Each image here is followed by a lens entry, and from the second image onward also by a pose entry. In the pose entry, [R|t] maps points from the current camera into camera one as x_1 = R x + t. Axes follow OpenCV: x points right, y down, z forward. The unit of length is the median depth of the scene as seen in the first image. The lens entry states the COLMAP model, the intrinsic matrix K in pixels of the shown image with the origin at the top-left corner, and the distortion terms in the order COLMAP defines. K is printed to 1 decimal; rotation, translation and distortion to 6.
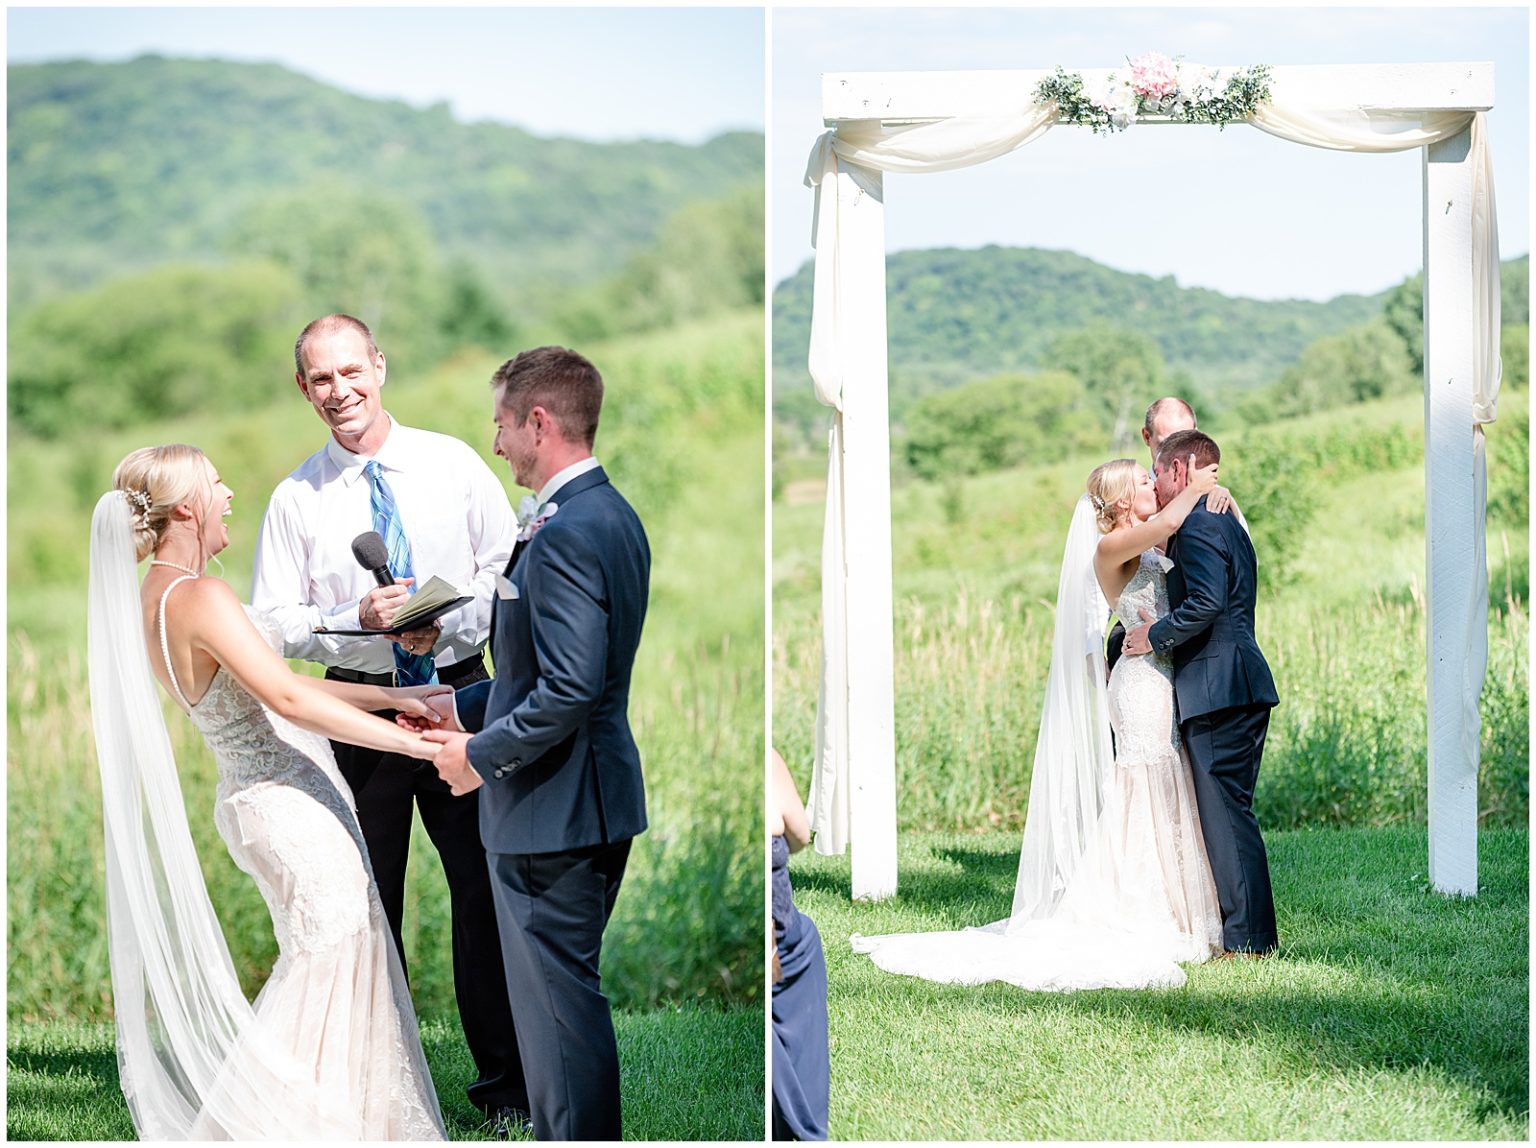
lens RADIAL K [[6880.3, 0, 768.0], [0, 6880.3, 574.0], [0, 0, 1]] dist [0.272830, 14.174097]
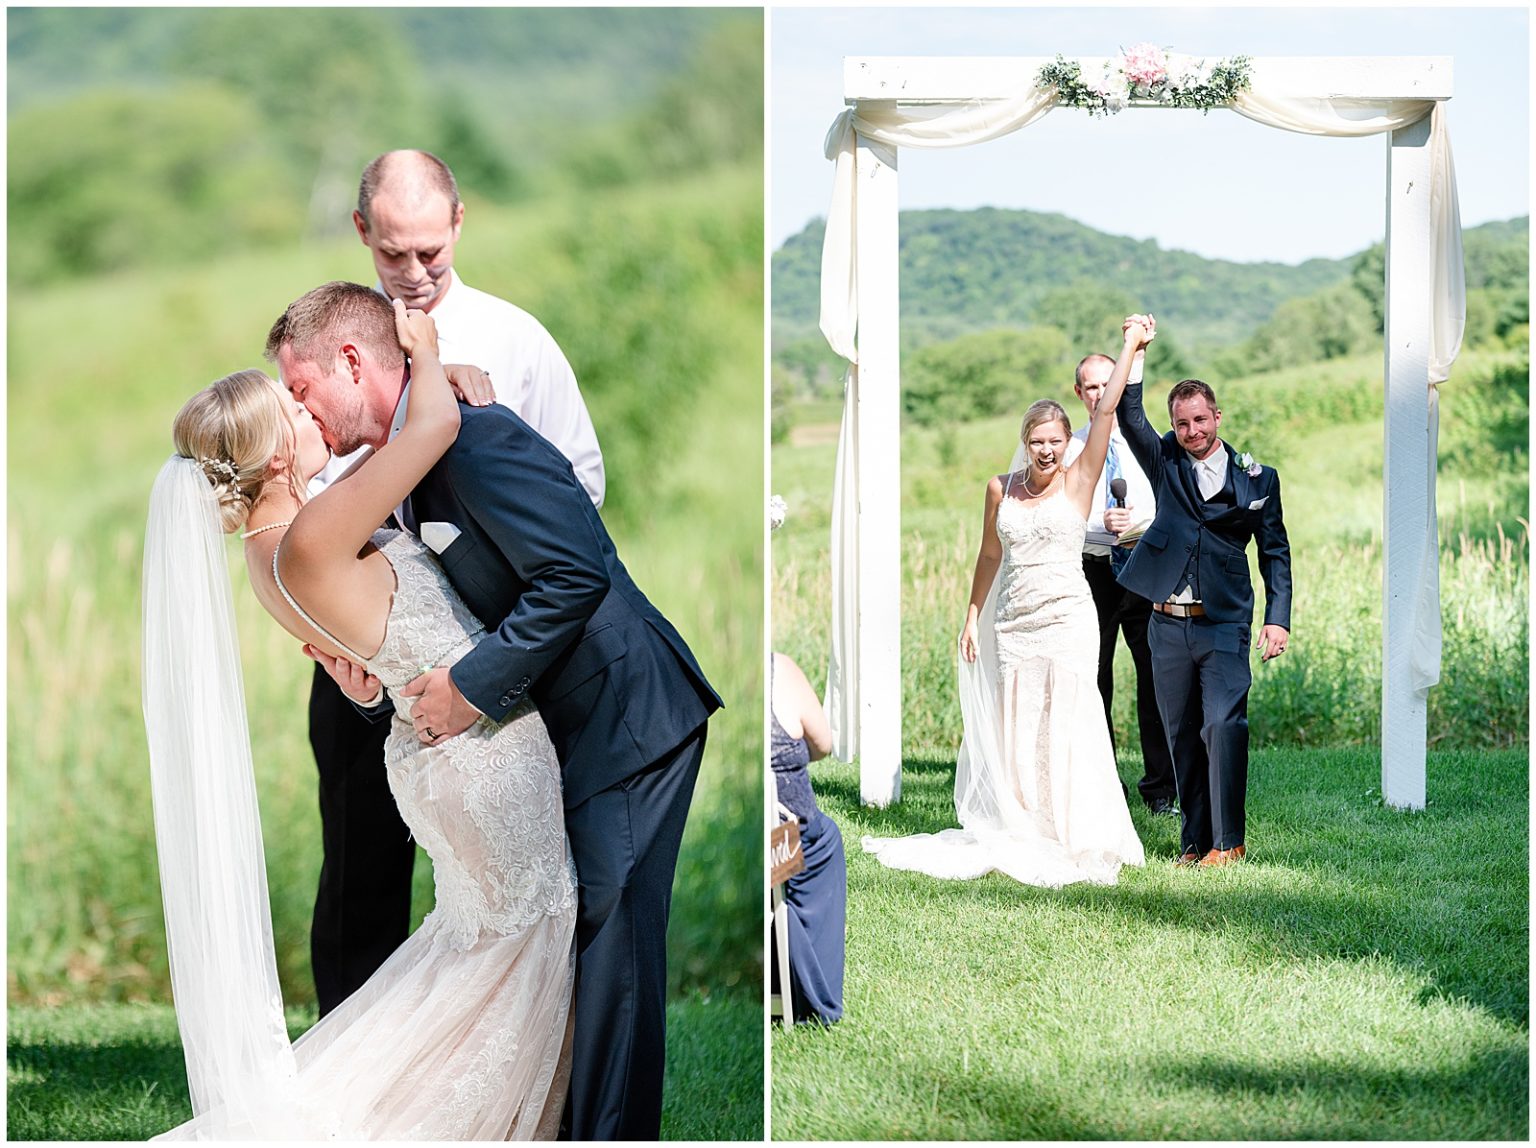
lens RADIAL K [[8975.4, 0, 768.0], [0, 8975.4, 574.0], [0, 0, 1]] dist [0.077753, 135.375798]
pose [[0.999647, 0.014194, 0.022460, -0.034042], [-0.014310, 0.999885, 0.005013, 0.002944], [-0.022386, -0.005332, 0.999735, -0.421102]]
